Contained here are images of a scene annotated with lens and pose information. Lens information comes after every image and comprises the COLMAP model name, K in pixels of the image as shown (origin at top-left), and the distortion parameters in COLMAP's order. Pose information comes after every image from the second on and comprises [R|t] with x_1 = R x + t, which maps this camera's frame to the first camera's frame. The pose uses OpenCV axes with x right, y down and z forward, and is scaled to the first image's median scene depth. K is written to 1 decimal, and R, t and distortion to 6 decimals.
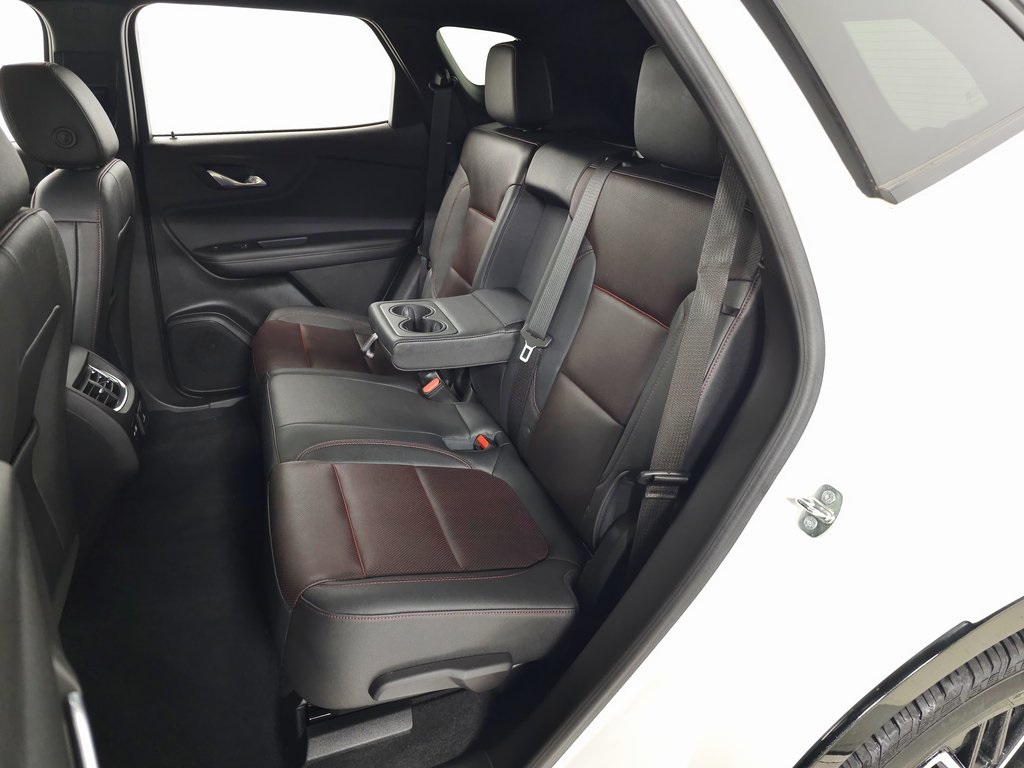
lens RADIAL K [[701.6, 0, 517.3], [0, 701.6, 387.9], [0, 0, 1]] dist [0.041791, -0.052095]
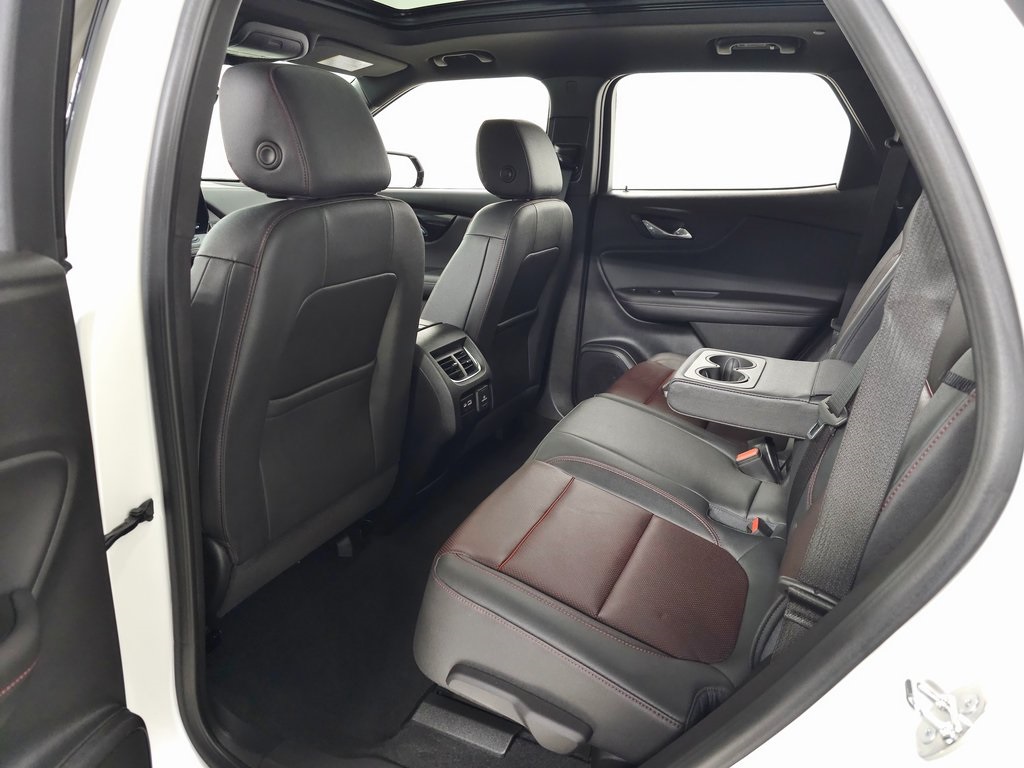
lens RADIAL K [[701.6, 0, 514.1], [0, 701.6, 385.2], [0, 0, 1]] dist [0.041791, -0.052095]
pose [[0.683514, 0.213982, -0.697868, 0.243977], [-0.310979, 0.950325, -0.013191, 0.014548], [0.660380, 0.226038, 0.716104, 0.135056]]
